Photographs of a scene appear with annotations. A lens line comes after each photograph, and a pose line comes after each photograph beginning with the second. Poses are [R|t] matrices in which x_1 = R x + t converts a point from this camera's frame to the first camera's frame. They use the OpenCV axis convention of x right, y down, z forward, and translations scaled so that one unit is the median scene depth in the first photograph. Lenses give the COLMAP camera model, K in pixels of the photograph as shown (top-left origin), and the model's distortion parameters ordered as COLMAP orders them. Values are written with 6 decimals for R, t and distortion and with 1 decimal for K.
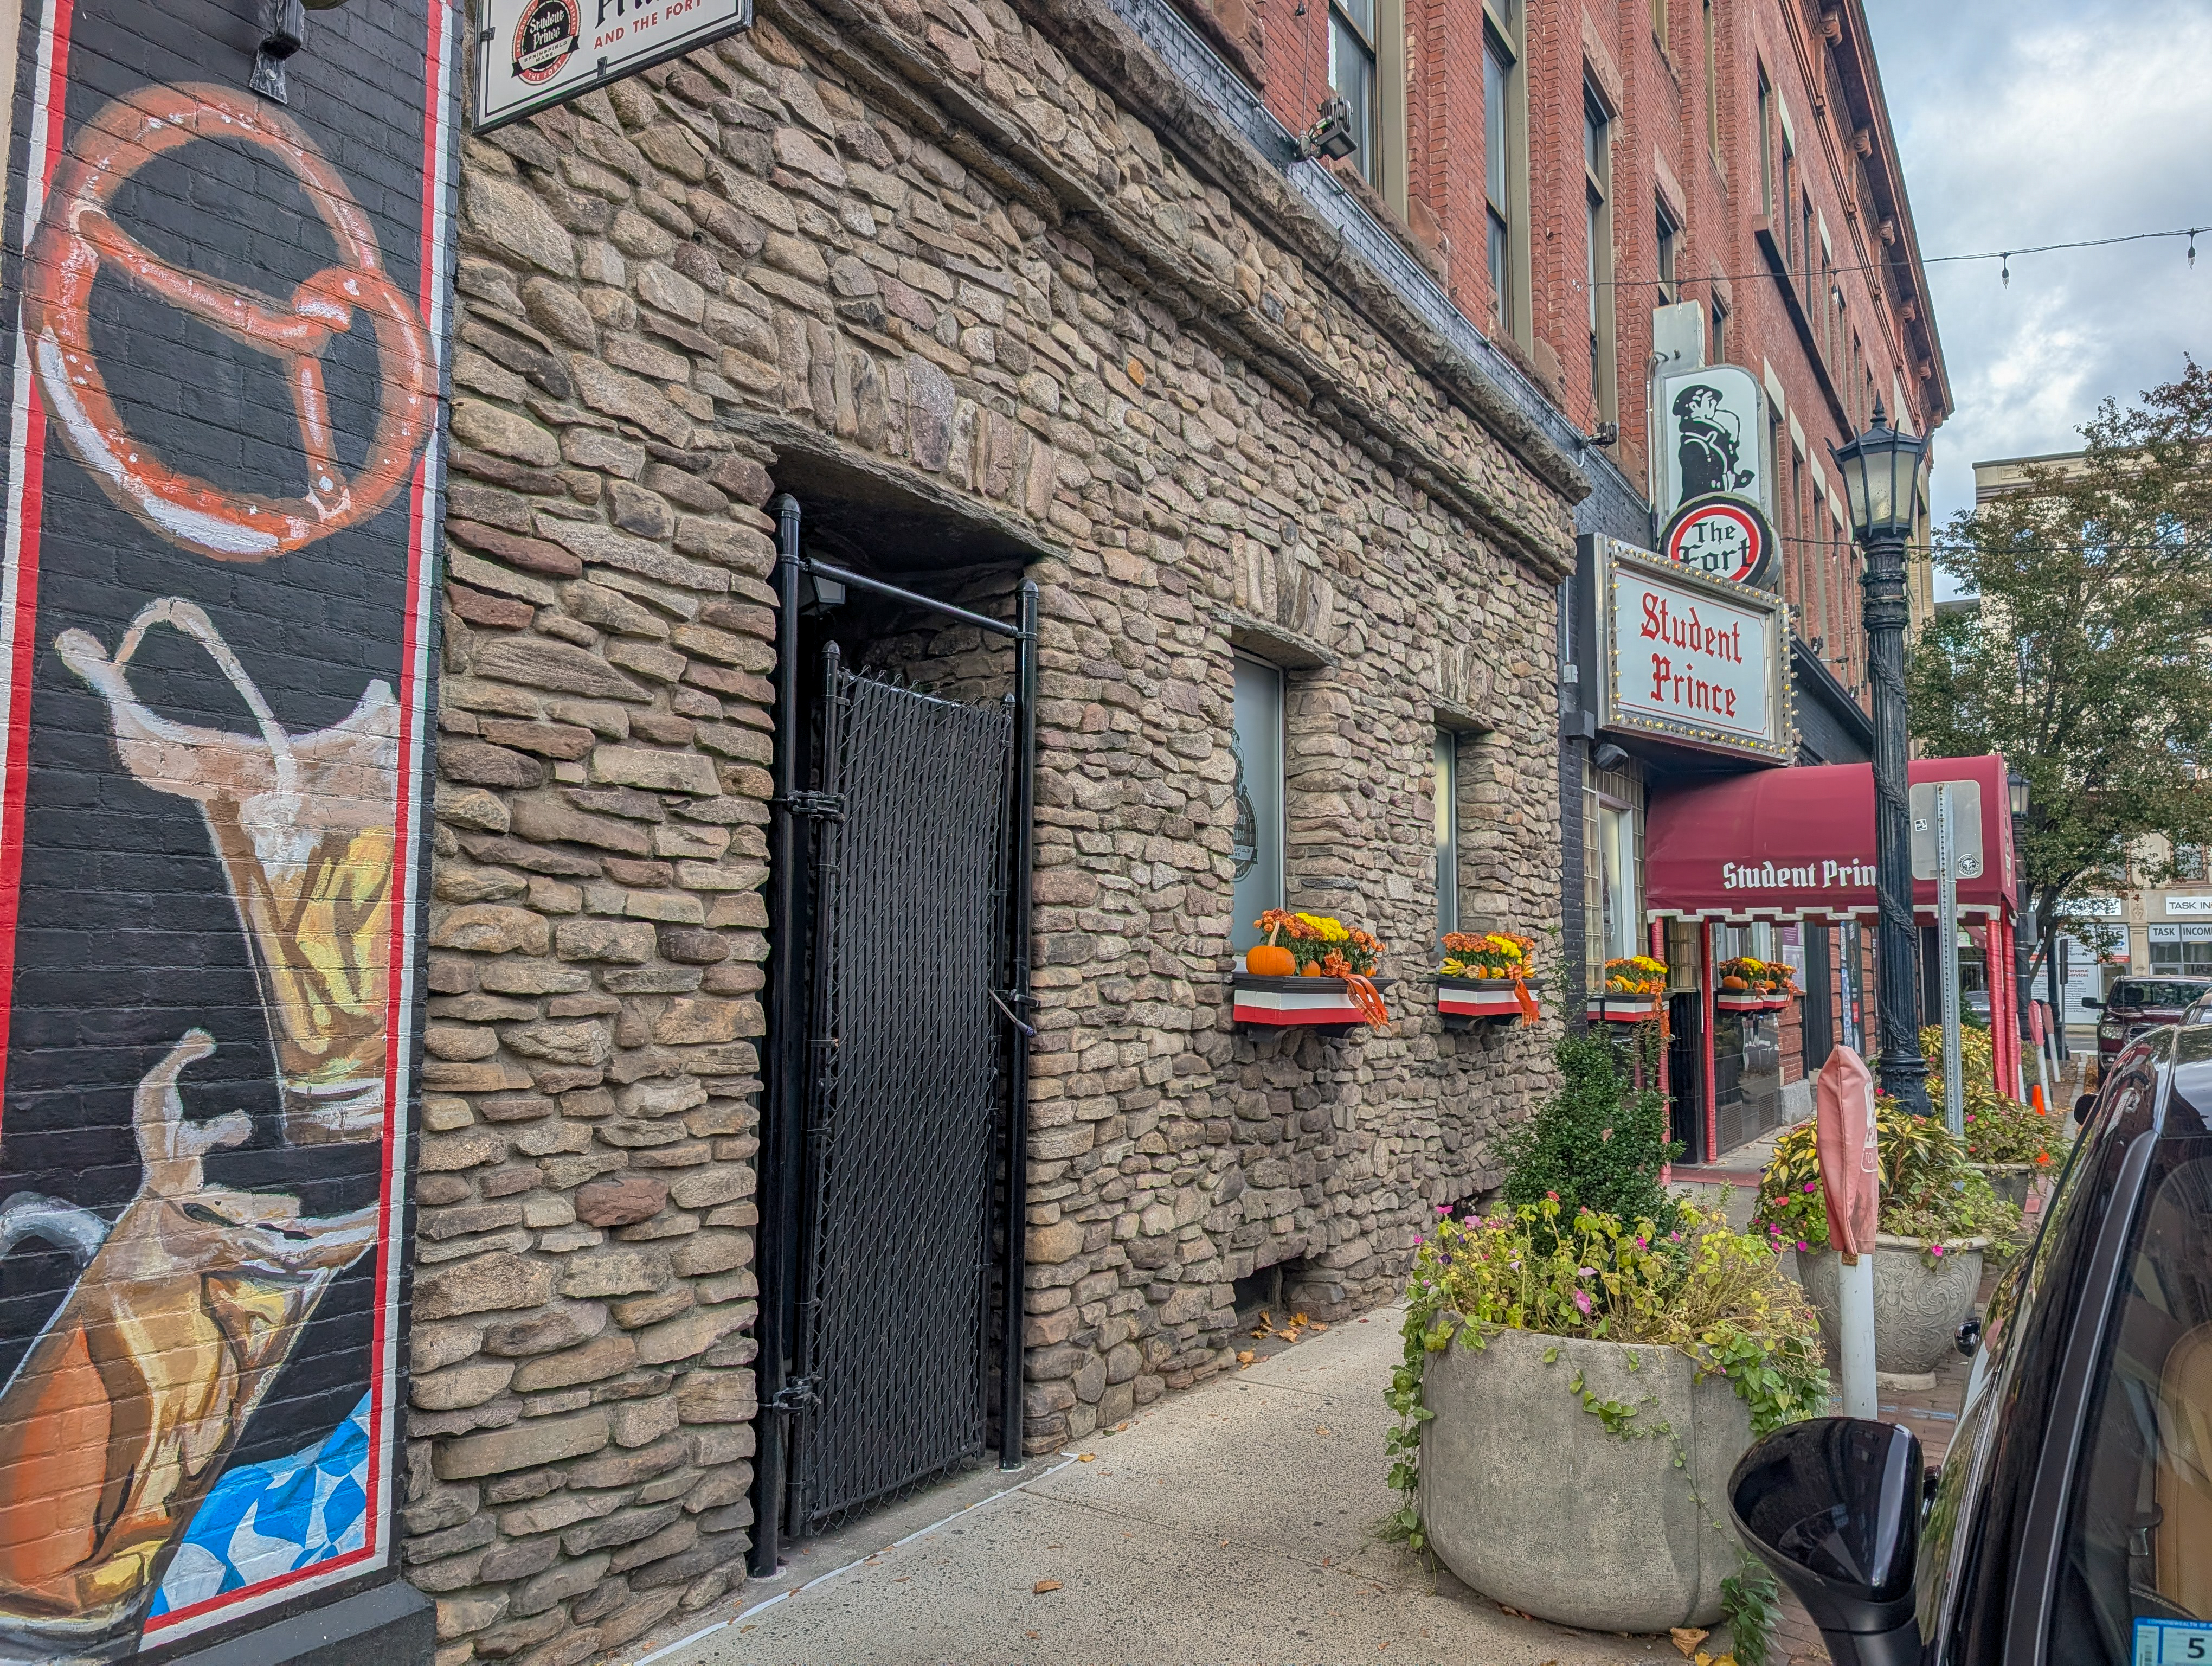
lens RADIAL K [[1550.7, 0, 1106.0], [0, 1550.7, 833.0], [0, 0, 1]] dist [0.007738, 0.000744]
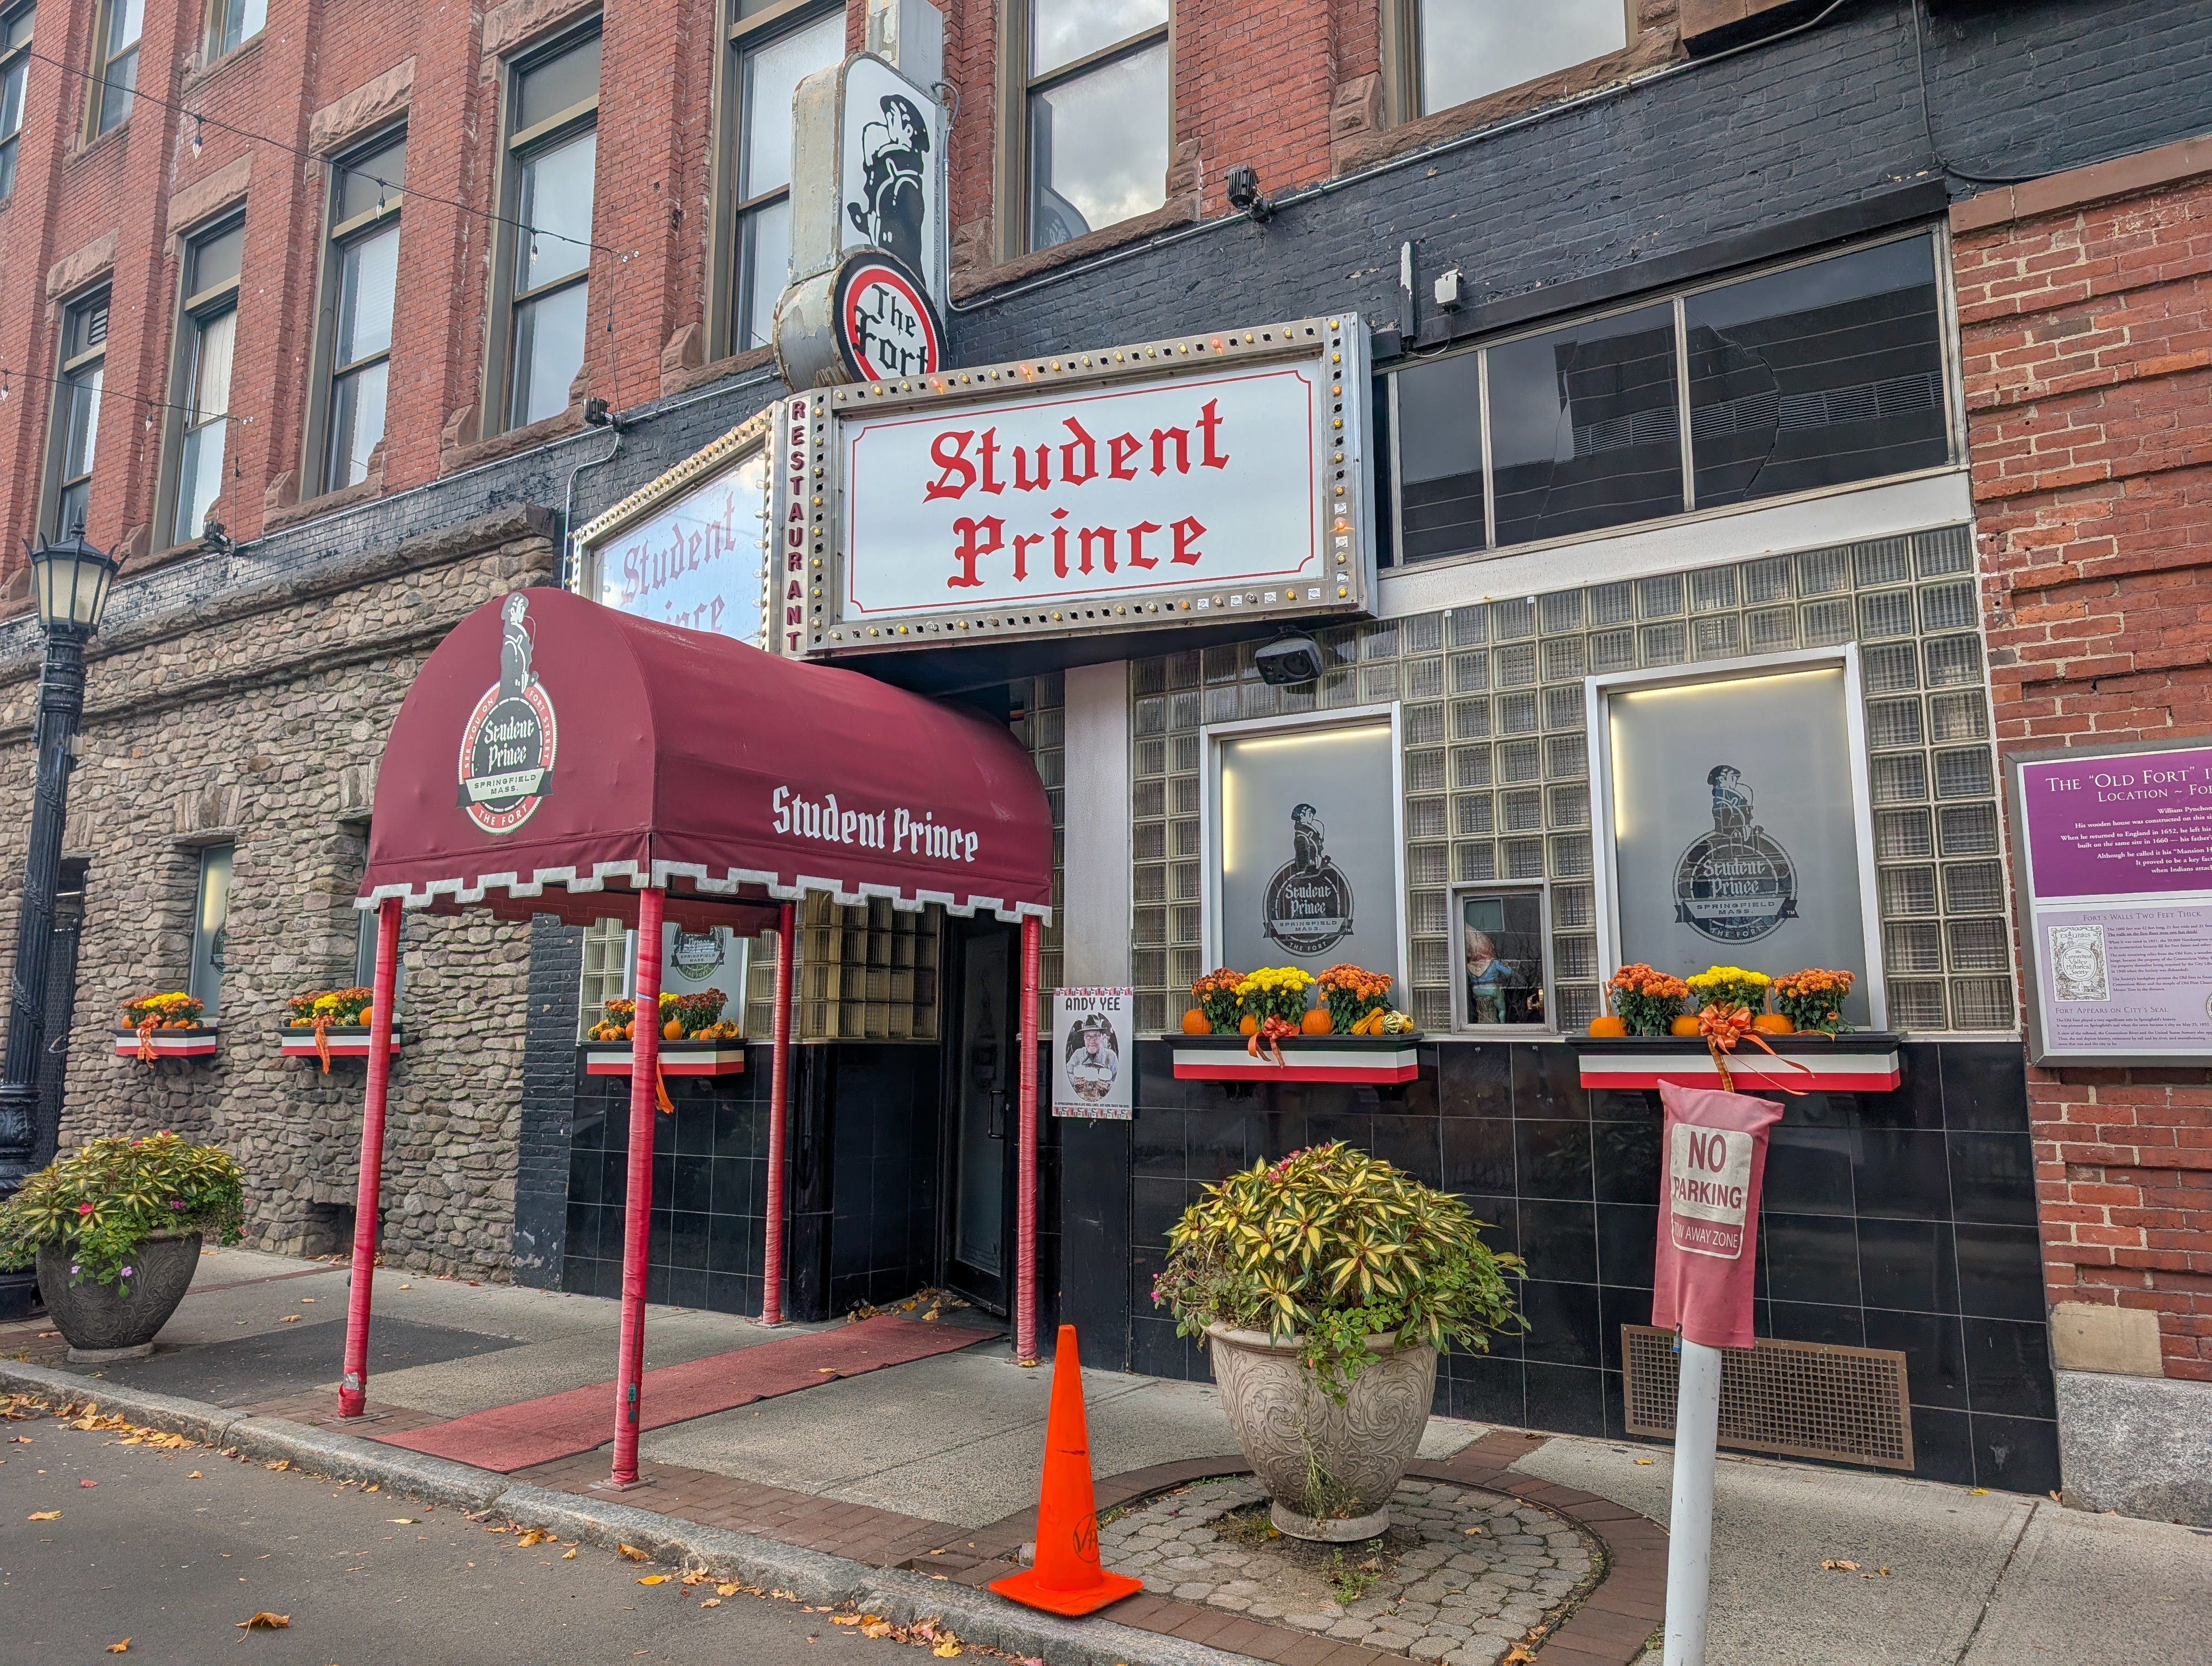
lens RADIAL K [[1550.7, 0, 1106.0], [0, 1550.7, 833.0], [0, 0, 1]] dist [0.007738, 0.000744]
pose [[0.006794, -0.149539, -0.988732, 1.124640], [0.083937, 0.985351, -0.148451, 0.132545], [0.996448, -0.081983, 0.019247, 1.200525]]
